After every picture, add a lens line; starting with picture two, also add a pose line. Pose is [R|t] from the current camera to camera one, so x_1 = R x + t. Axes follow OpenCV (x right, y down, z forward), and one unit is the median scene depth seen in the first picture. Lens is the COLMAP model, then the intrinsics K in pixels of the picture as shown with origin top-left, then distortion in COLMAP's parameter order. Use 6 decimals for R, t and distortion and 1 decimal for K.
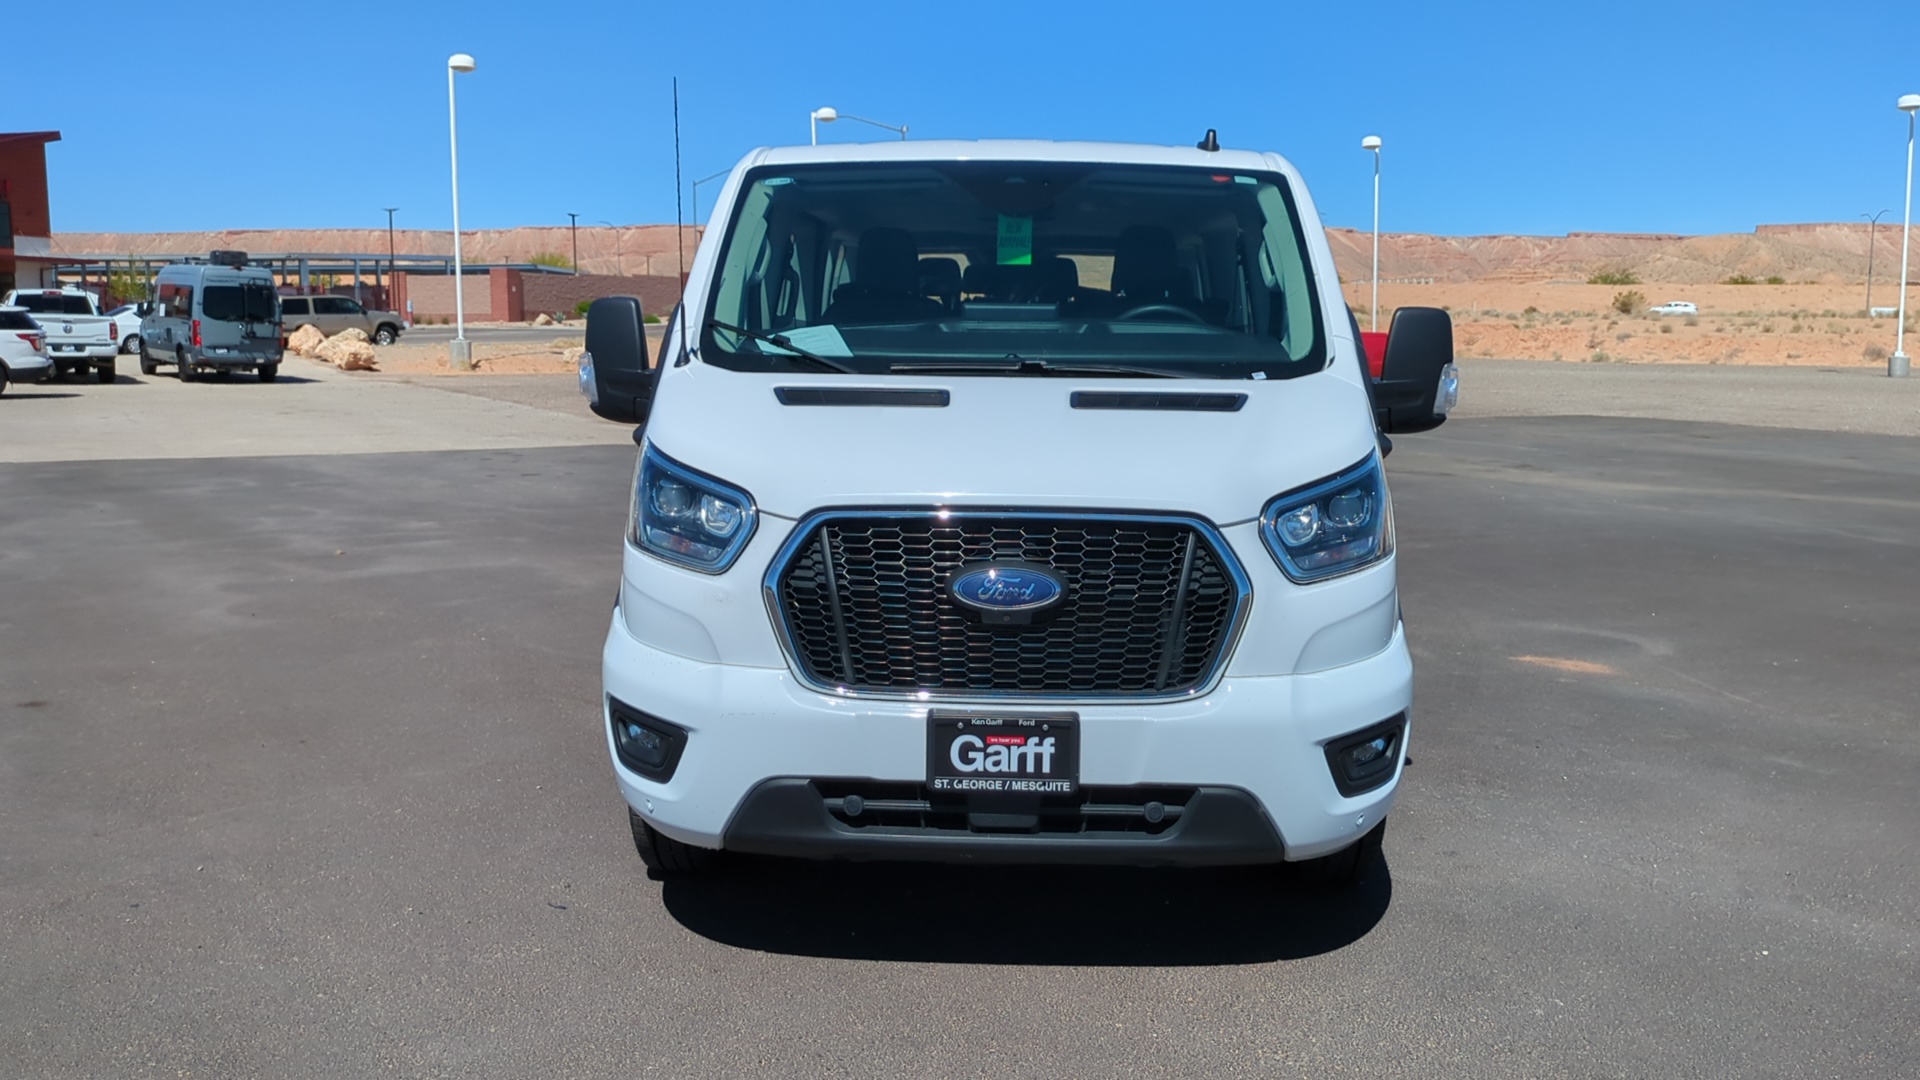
lens RADIAL K [[1654.7, 0, 980.7], [0, 1654.7, 532.0], [0, 0, 1]] dist [0.072565, -0.087492]
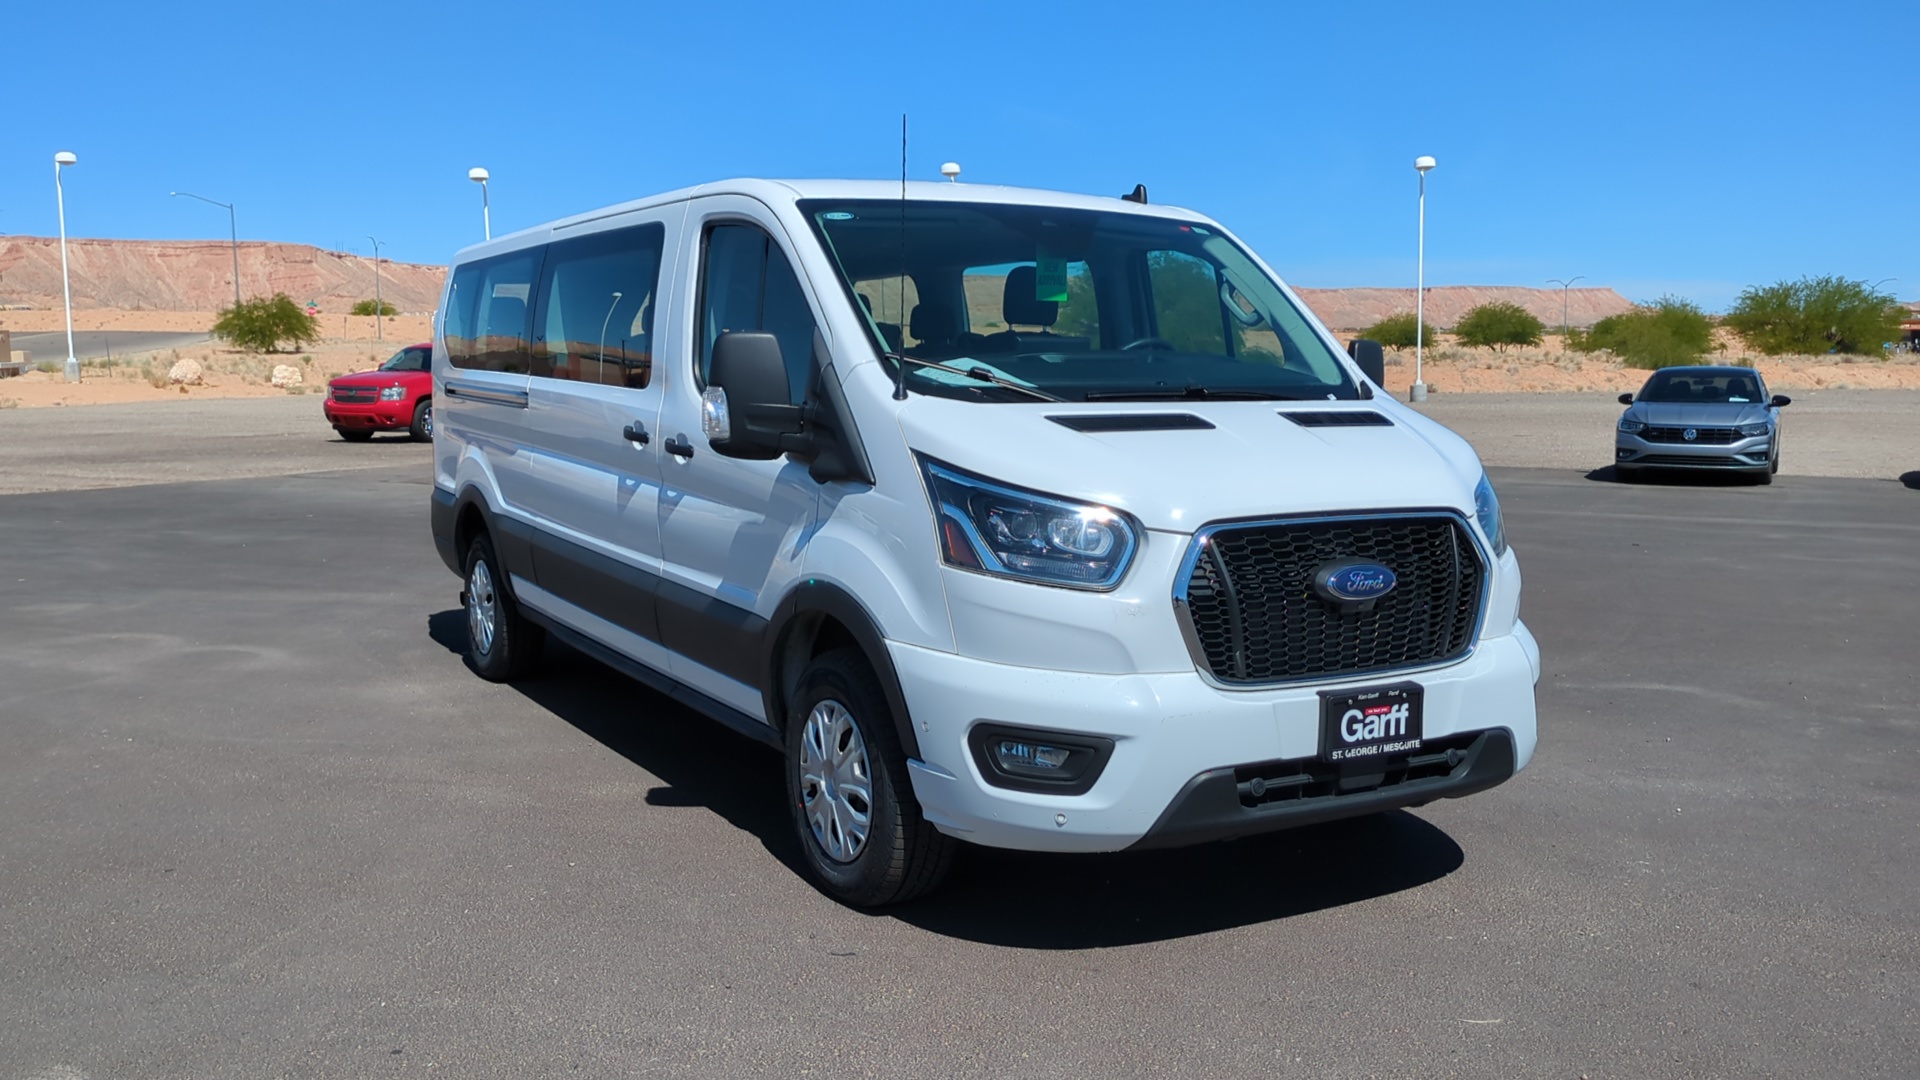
lens RADIAL K [[1647.5, 0, 985.2], [0, 1647.5, 532.0], [0, 0, 1]] dist [0.057347, -0.008708]
pose [[0.849392, -0.061311, 0.524190, -0.815651], [0.071199, 0.997461, 0.001297, -0.020357], [-0.522939, 0.036220, 0.851601, 0.149044]]
